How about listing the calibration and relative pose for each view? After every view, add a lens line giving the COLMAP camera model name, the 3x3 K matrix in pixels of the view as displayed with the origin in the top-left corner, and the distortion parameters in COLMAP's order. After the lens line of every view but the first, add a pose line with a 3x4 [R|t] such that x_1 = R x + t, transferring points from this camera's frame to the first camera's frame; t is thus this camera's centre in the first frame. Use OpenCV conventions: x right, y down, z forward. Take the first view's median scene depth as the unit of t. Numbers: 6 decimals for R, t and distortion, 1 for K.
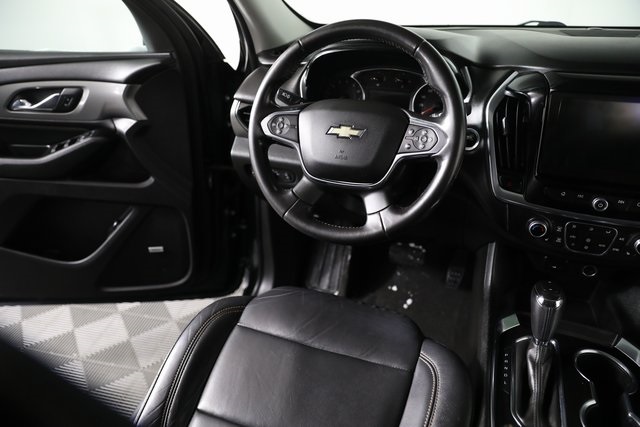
lens RADIAL K [[435.0, 0, 318.1], [0, 435.0, 213.7], [0, 0, 1]] dist [-0.101406, 0.066318]
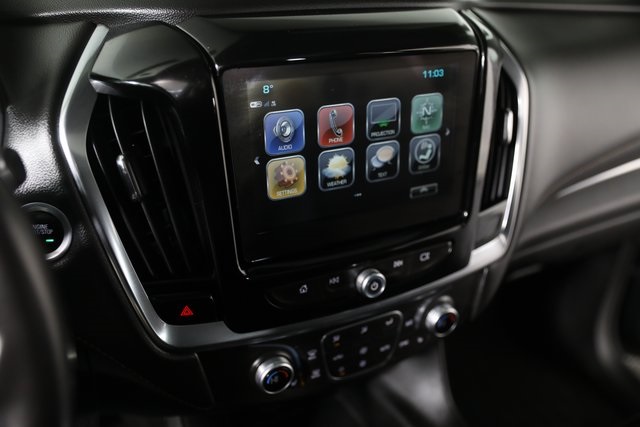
lens RADIAL K [[555.2, 0, 307.2], [0, 555.2, 219.0], [0, 0, 1]] dist [-0.005237, 0.043255]
pose [[0.638225, -0.323936, 0.698379, 0.178304], [0.304226, 0.939450, 0.157733, -0.192939], [-0.707188, 0.111796, 0.698131, 0.534166]]
